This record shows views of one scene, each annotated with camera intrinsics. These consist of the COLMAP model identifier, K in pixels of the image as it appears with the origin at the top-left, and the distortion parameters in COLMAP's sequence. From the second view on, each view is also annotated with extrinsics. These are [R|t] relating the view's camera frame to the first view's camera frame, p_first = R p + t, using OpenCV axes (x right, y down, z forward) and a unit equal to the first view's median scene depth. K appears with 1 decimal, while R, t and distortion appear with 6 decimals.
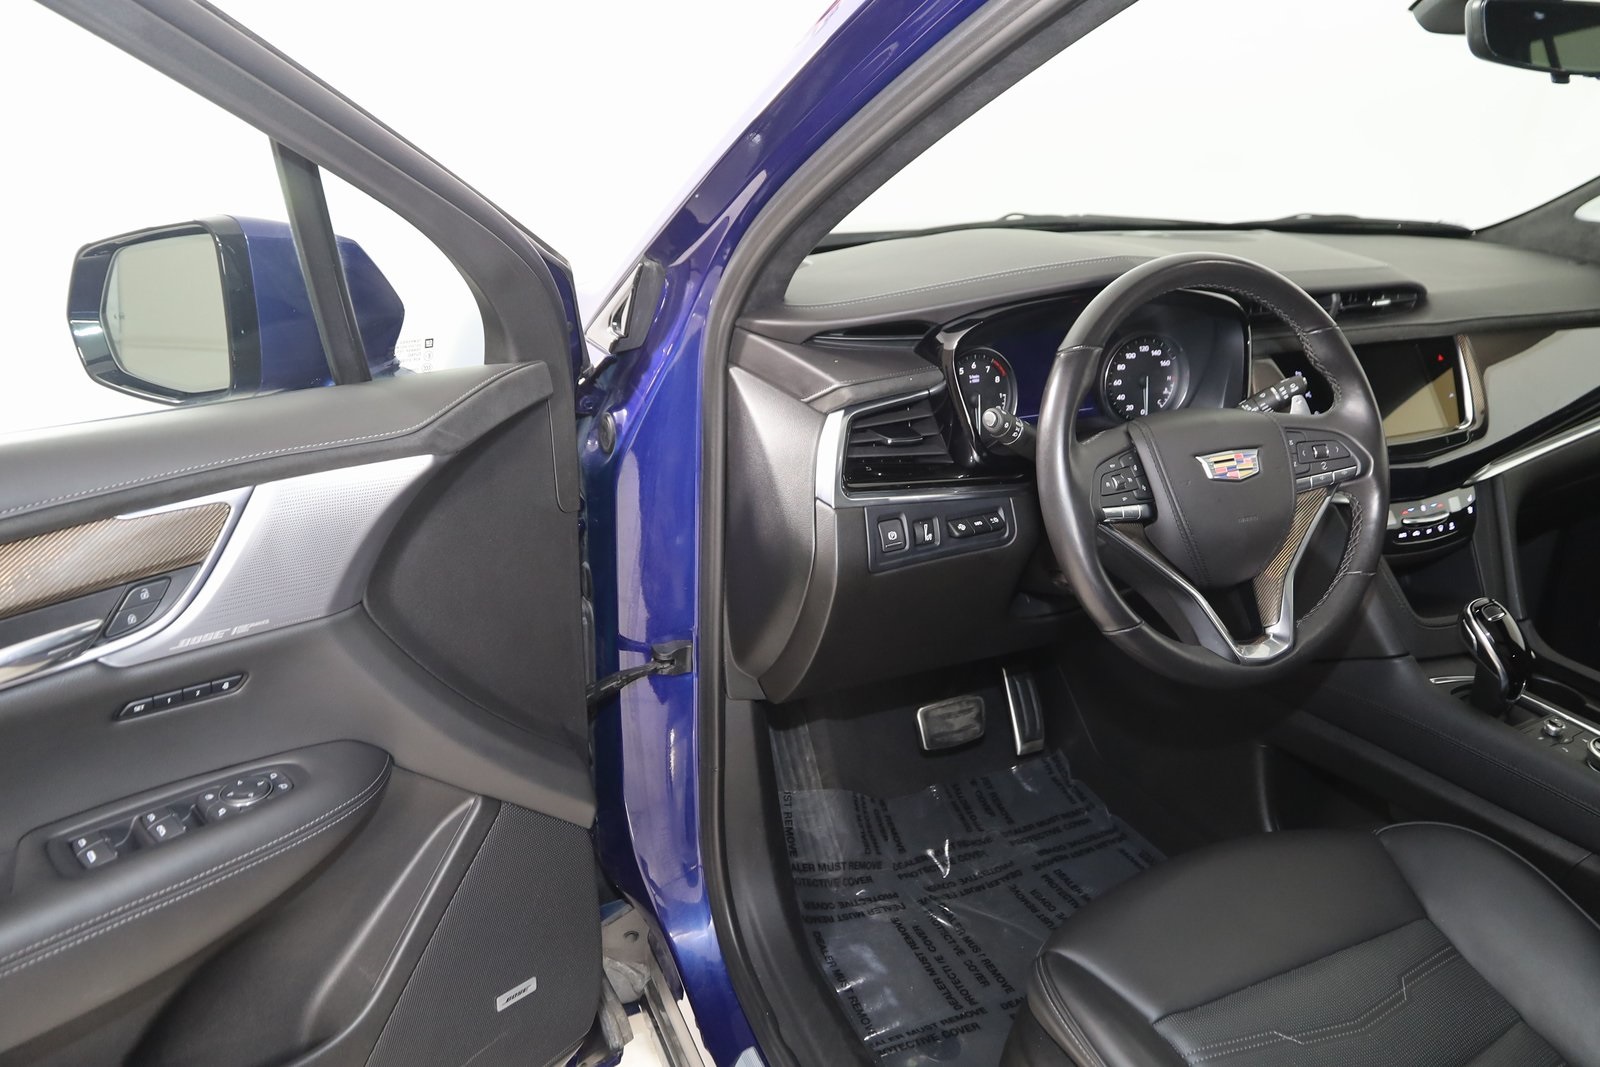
lens RADIAL K [[1094.3, 0, 796.7], [0, 1094.3, 515.8], [0, 0, 1]] dist [-0.121375, 0.090177]
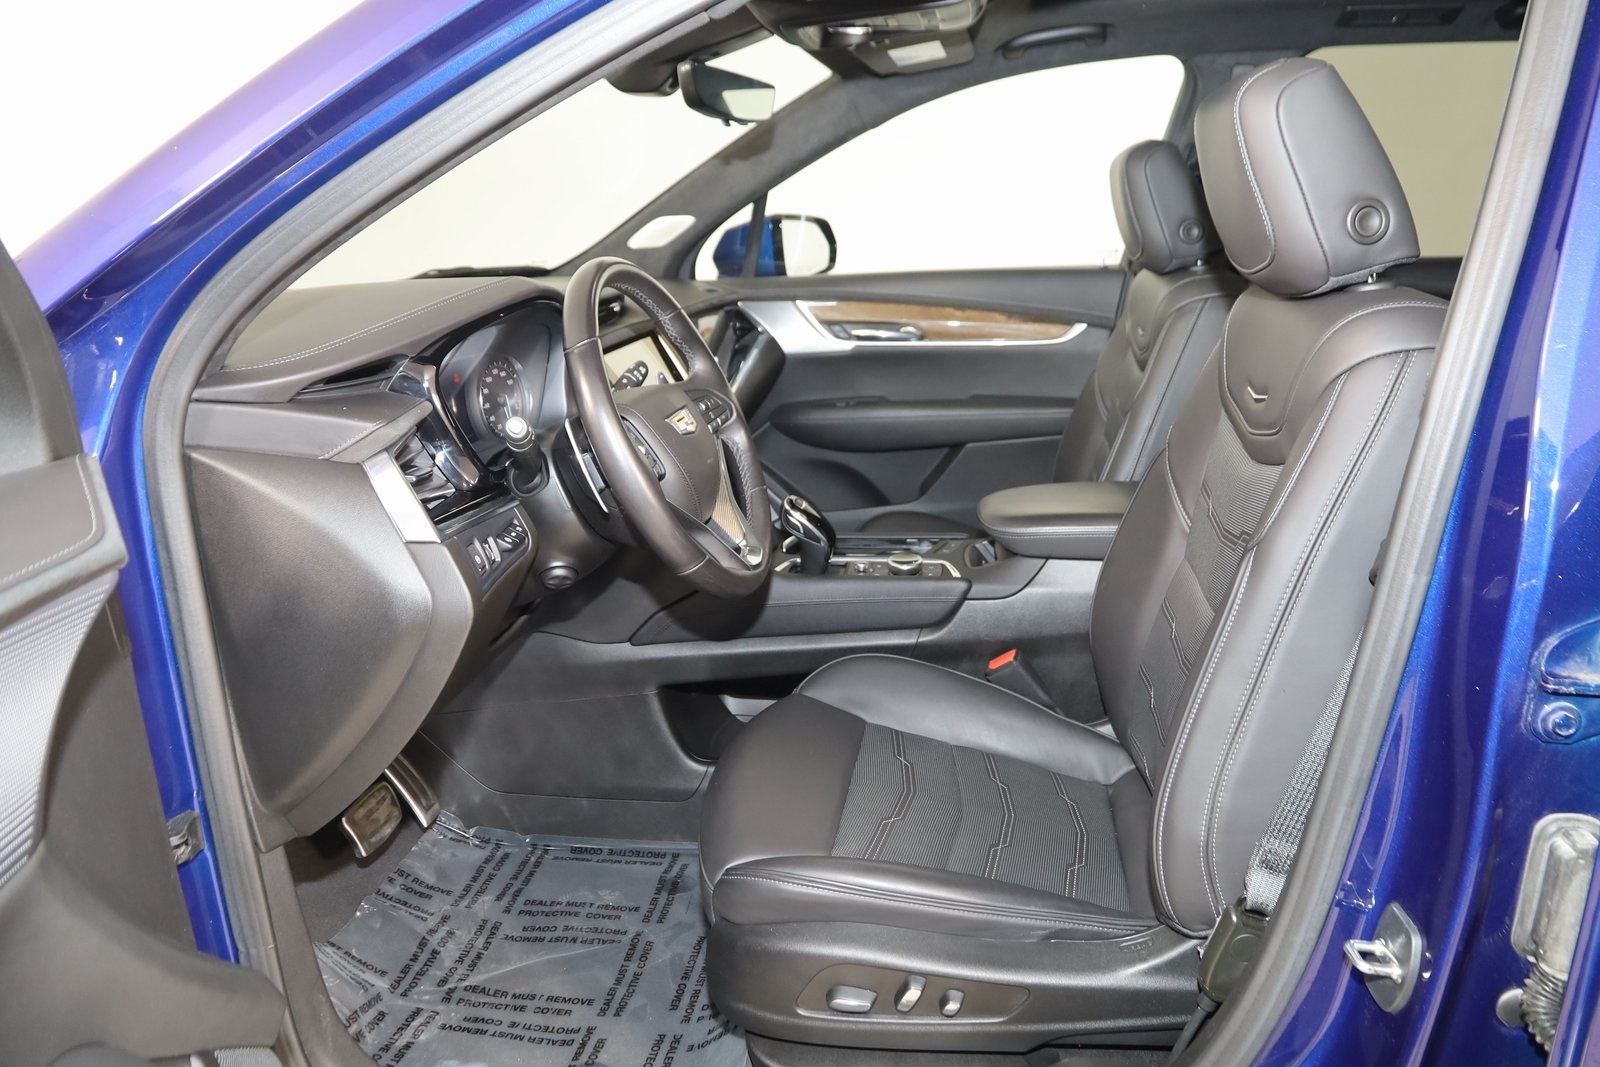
lens RADIAL K [[1094.3, 0, 796.7], [0, 1094.3, 515.8], [0, 0, 1]] dist [-0.121375, 0.090177]
pose [[0.538931, -0.251325, 0.803983, -0.427123], [0.337975, 0.938774, 0.066907, 0.010802], [-0.771574, 0.235668, 0.590876, 0.156654]]
